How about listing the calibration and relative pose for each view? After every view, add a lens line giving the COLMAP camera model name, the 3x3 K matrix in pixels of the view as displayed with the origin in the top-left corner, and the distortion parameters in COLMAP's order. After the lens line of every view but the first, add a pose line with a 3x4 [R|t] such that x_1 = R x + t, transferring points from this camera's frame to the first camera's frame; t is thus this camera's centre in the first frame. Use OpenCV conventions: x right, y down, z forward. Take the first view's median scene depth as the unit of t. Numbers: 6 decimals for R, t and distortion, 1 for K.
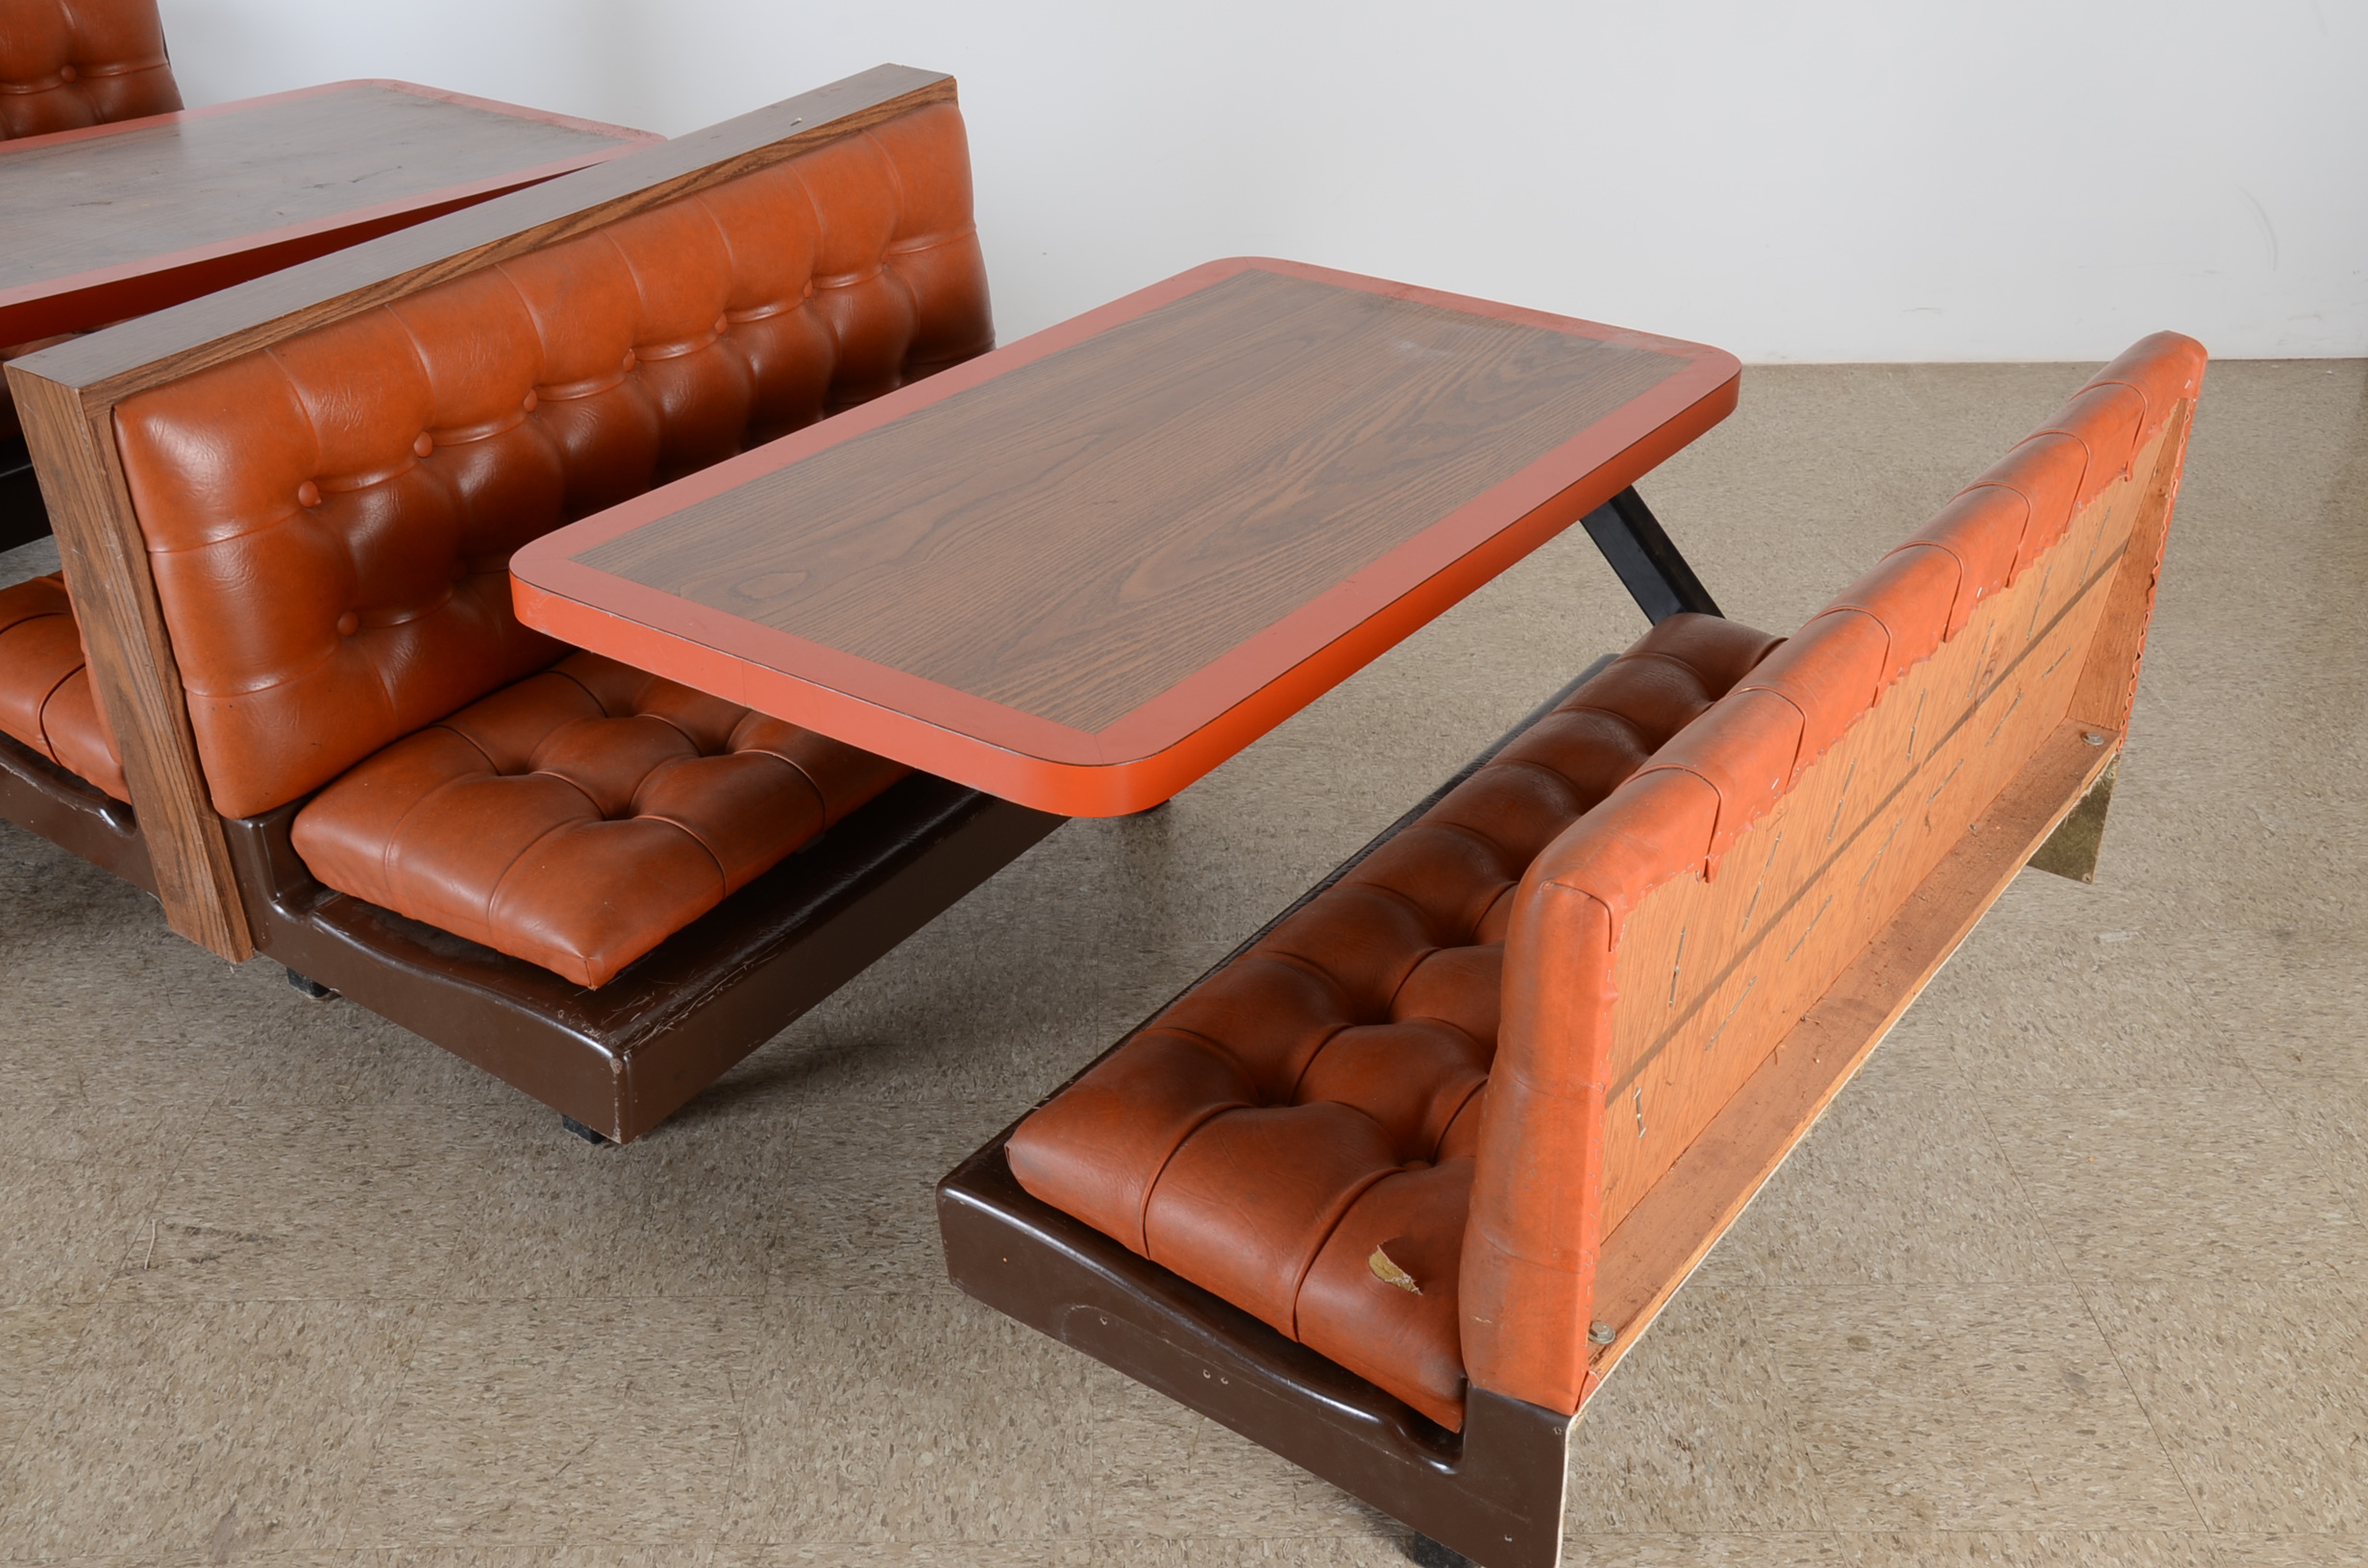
lens RADIAL K [[2497.9, 0, 1179.2], [0, 2497.9, 777.9], [0, 0, 1]] dist [0.065487, 0.000000]
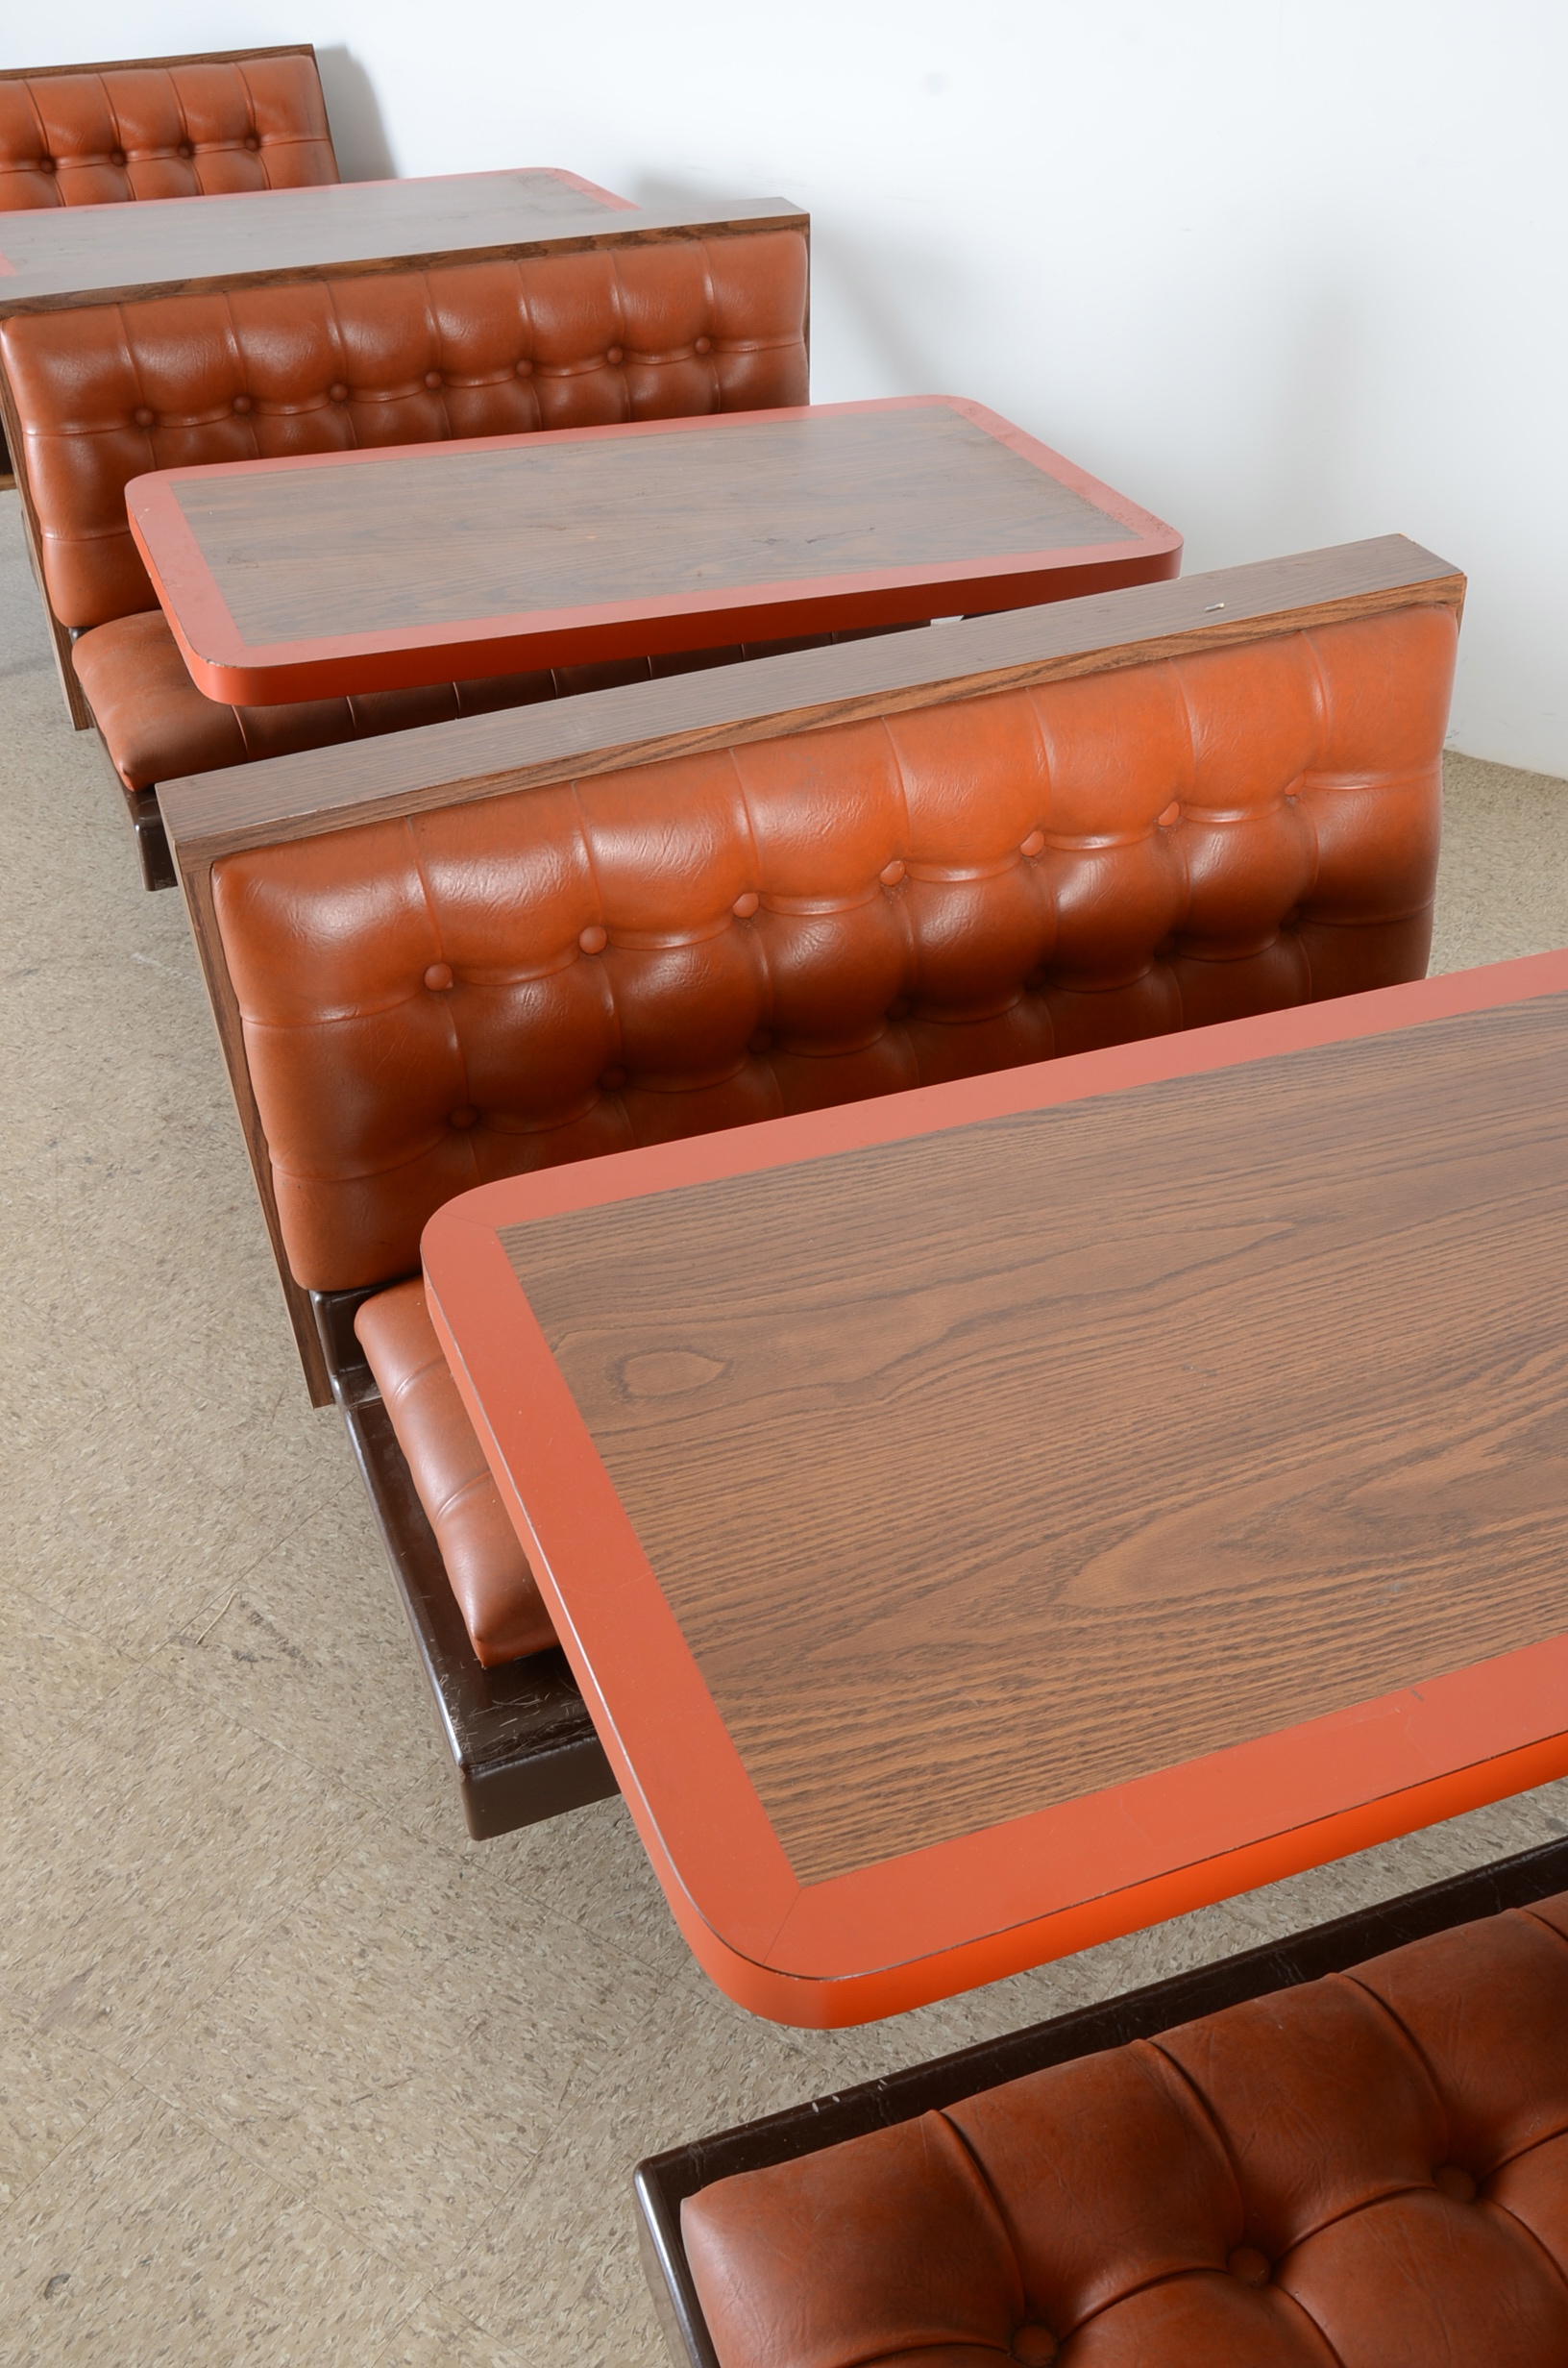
lens RADIAL K [[2175.6, 0, 787.4], [0, 2175.6, 1194.2], [0, 0, 1]] dist [-0.040851, 0.000000]
pose [[0.829105, 0.337085, -0.446047, 0.118160], [-0.264834, 0.939408, 0.217658, -0.236167], [0.492389, -0.062333, 0.868140, 0.392719]]
